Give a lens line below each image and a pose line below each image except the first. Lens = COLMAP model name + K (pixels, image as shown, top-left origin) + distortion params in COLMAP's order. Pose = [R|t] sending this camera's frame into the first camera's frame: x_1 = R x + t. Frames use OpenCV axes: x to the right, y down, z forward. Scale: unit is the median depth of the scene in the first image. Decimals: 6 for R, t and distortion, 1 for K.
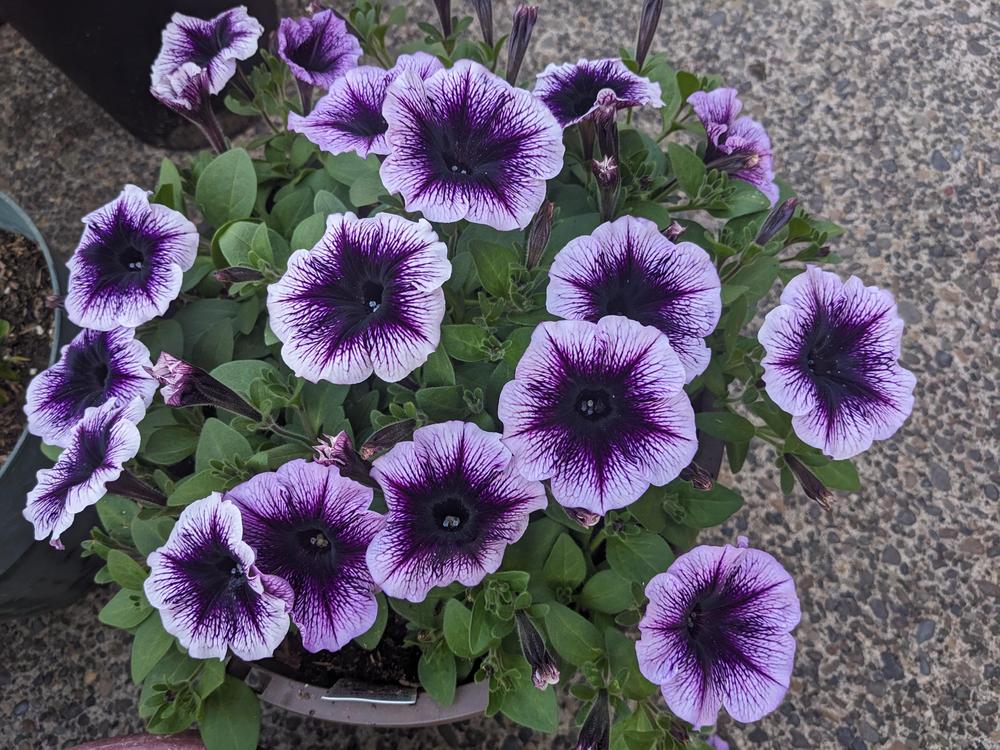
lens RADIAL K [[785.2, 0, 478.0], [0, 785.2, 374.9], [0, 0, 1]] dist [0.000027, -0.011827]
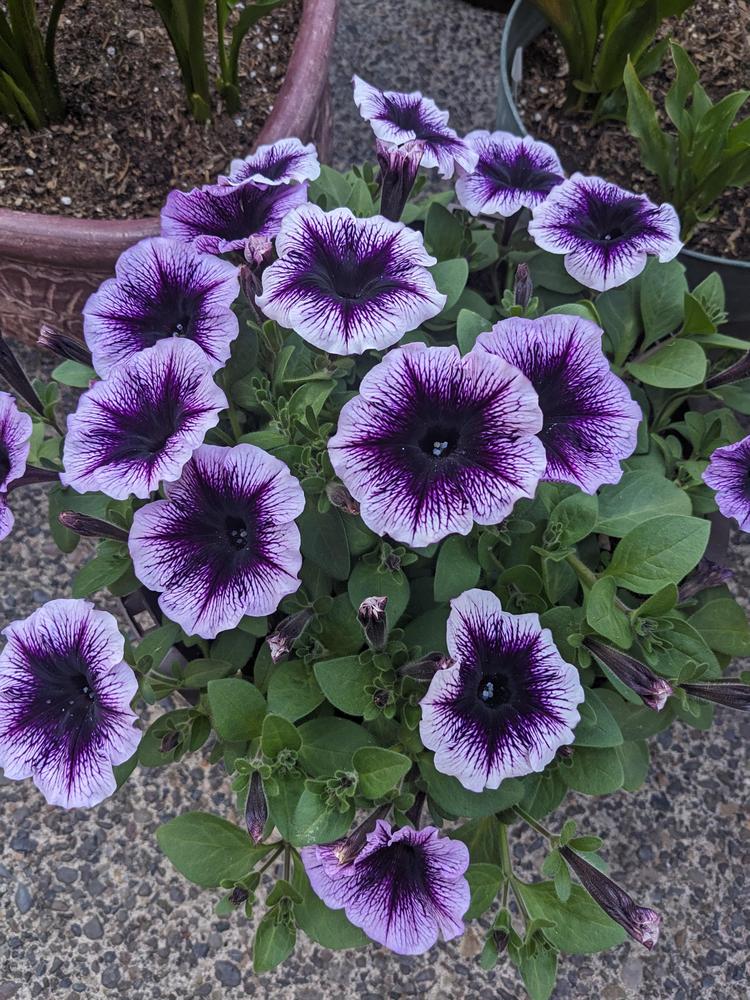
lens RADIAL K [[788.3, 0, 375.0], [0, 788.3, 500.0], [0, 0, 1]] dist [0.004066, -0.037705]
pose [[-0.547868, 0.811354, -0.203828, 0.255049], [-0.756396, -0.376357, 0.534996, -0.721851], [0.357359, 0.447282, 0.819899, 0.261462]]
